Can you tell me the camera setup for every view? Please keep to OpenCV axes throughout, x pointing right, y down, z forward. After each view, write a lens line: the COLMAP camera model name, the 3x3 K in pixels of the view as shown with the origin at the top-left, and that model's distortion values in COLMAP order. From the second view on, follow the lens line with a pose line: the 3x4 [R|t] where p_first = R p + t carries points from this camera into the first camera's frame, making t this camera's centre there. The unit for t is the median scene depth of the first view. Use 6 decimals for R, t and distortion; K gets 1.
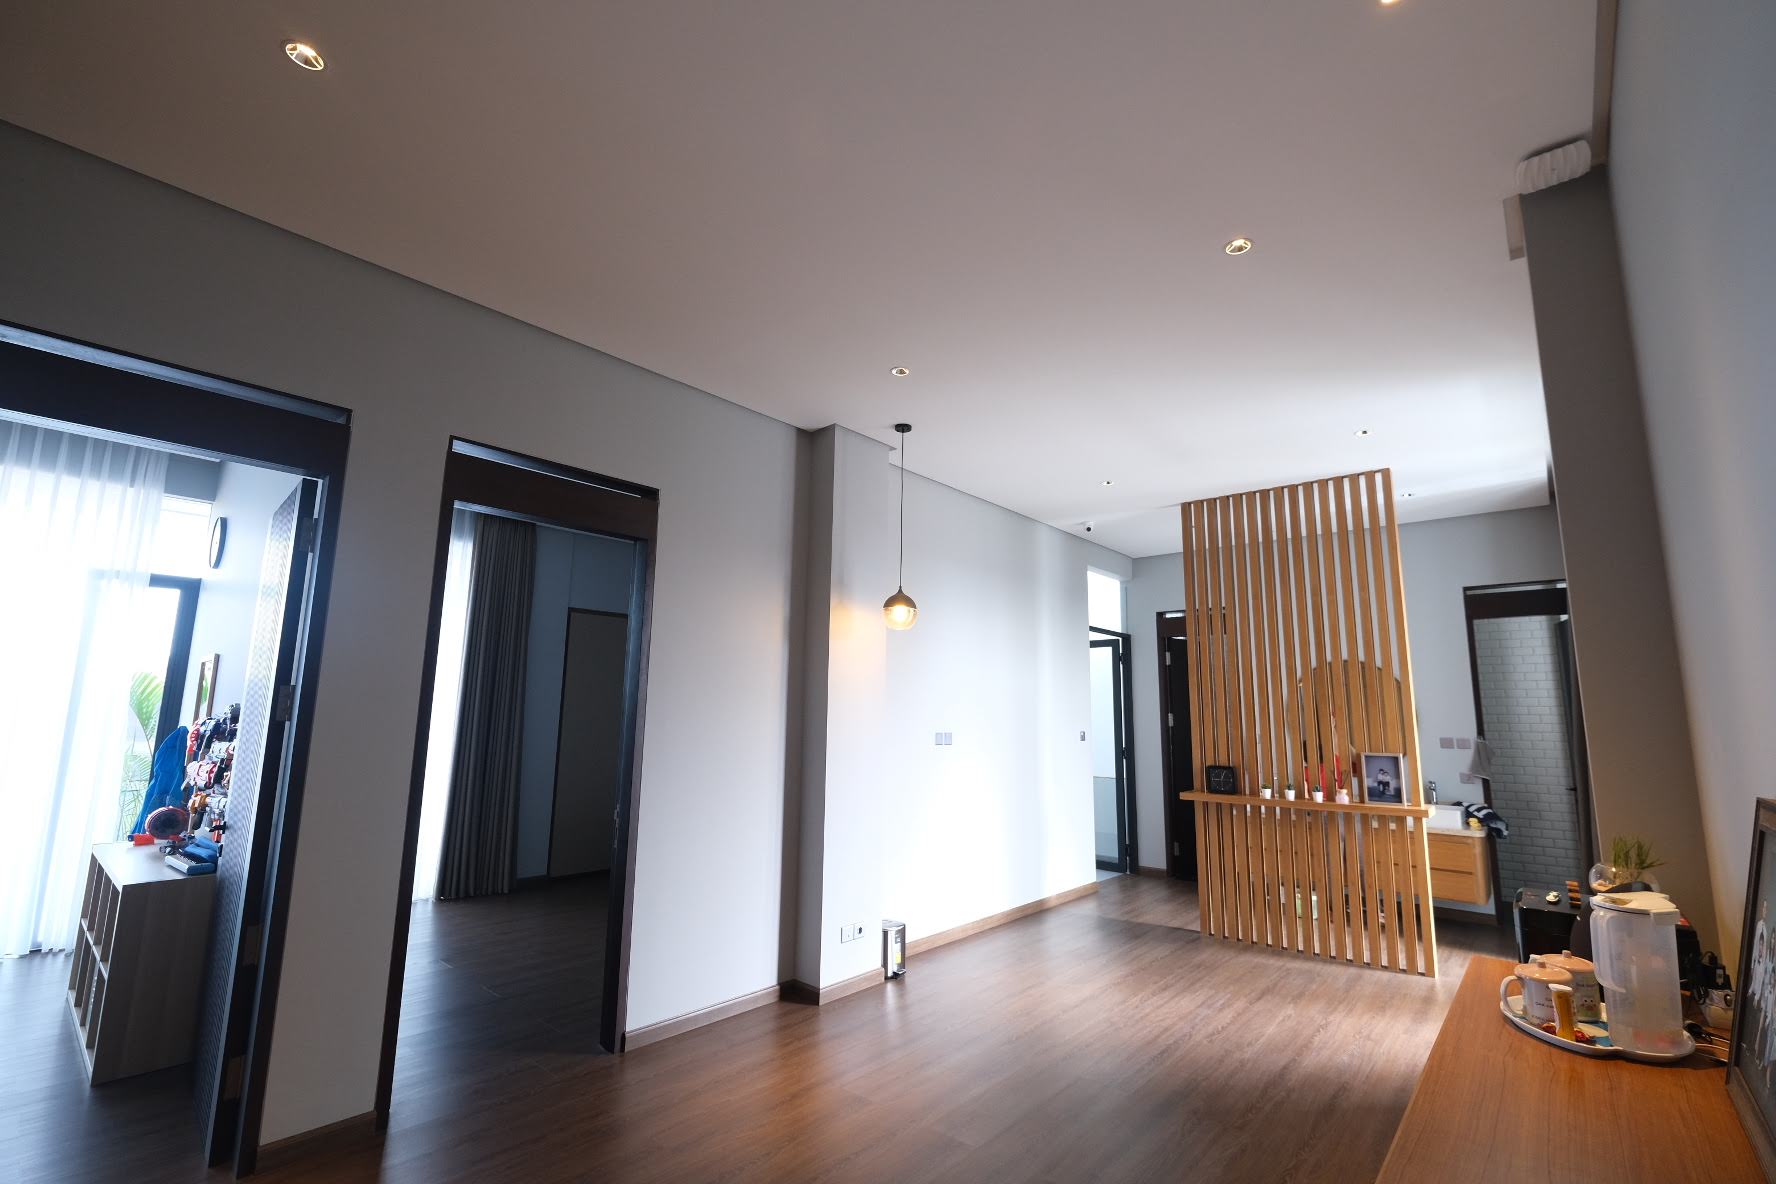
lens RADIAL K [[770.4, 0, 884.5], [0, 770.4, 595.2], [0, 0, 1]] dist [0.003744, 0.000396]
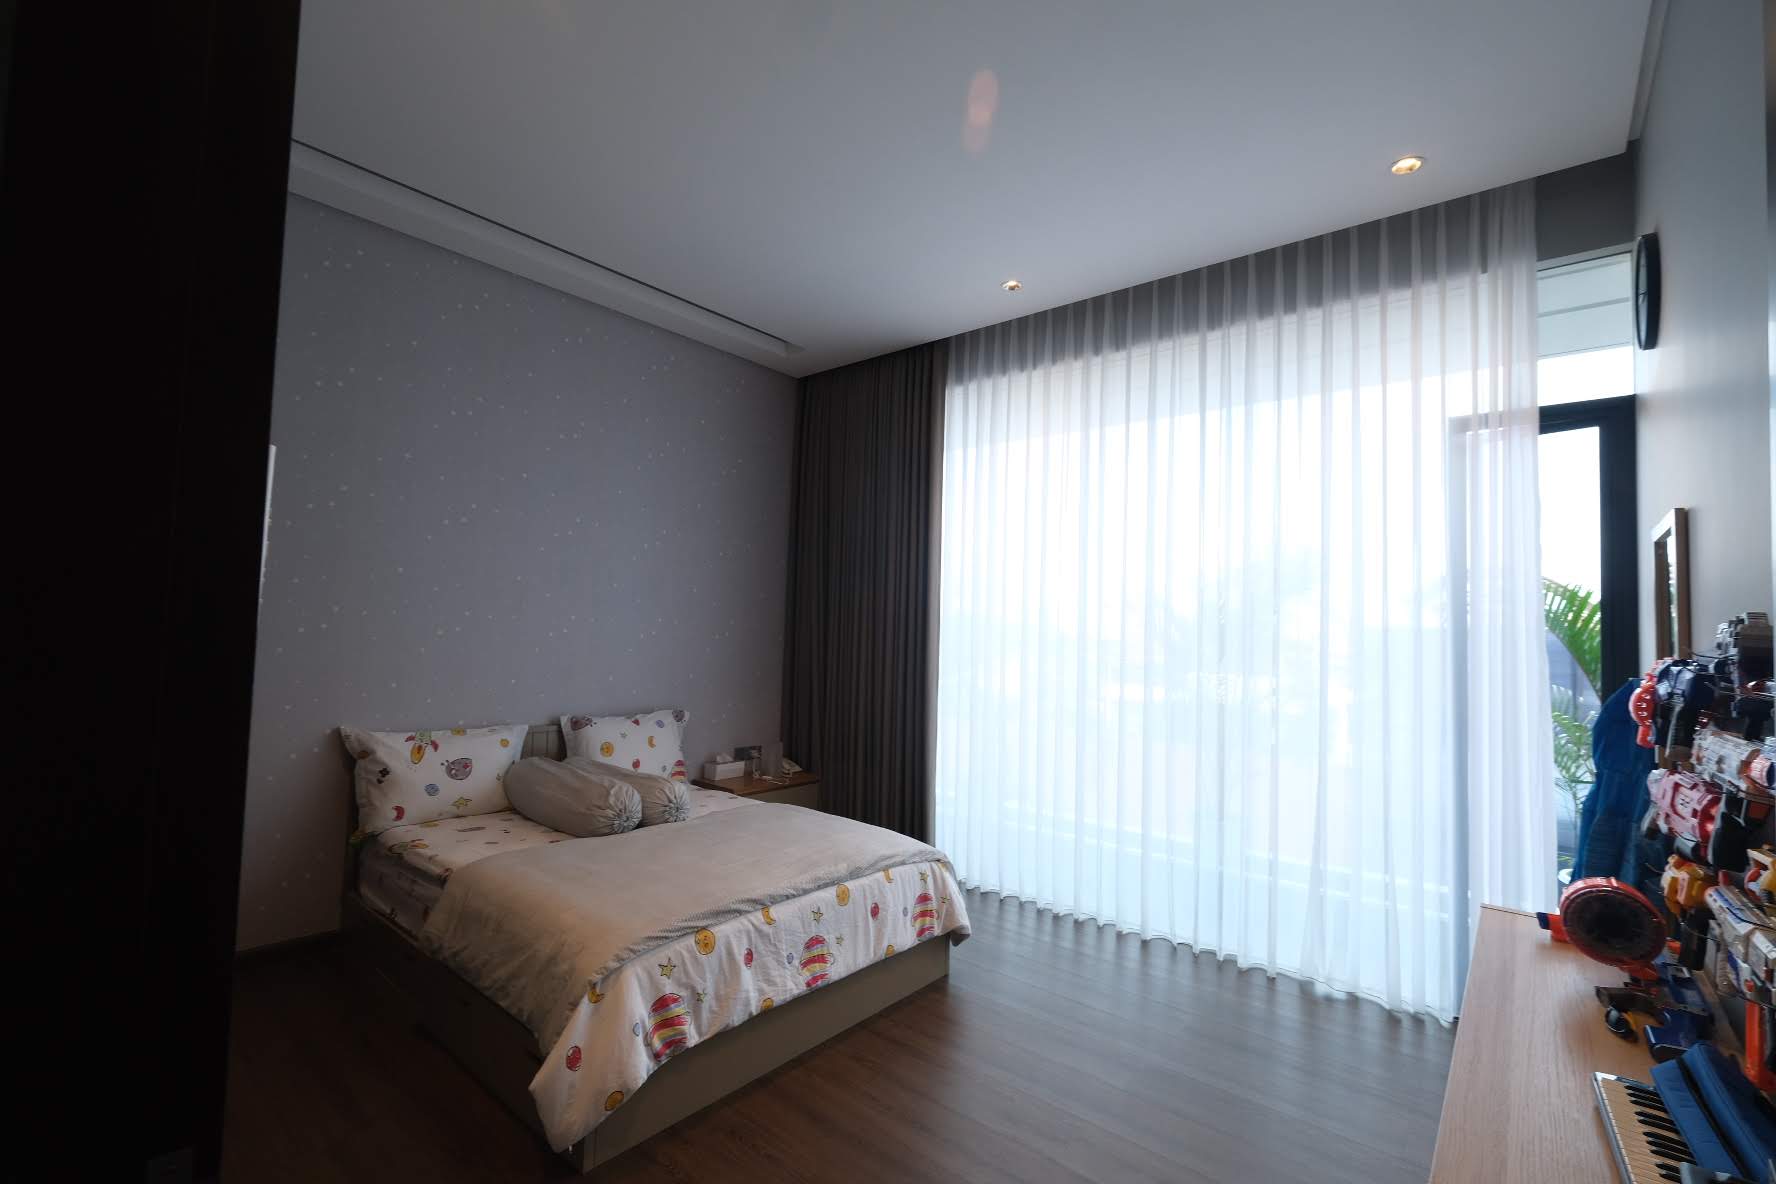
lens RADIAL K [[770.4, 0, 884.3], [0, 770.4, 595.3], [0, 0, 1]] dist [0.003744, 0.000396]
pose [[0.029013, -0.061403, -0.997691, -0.508324], [0.129883, 0.989881, -0.057146, 0.098986], [0.991105, -0.127926, 0.036694, 0.608117]]
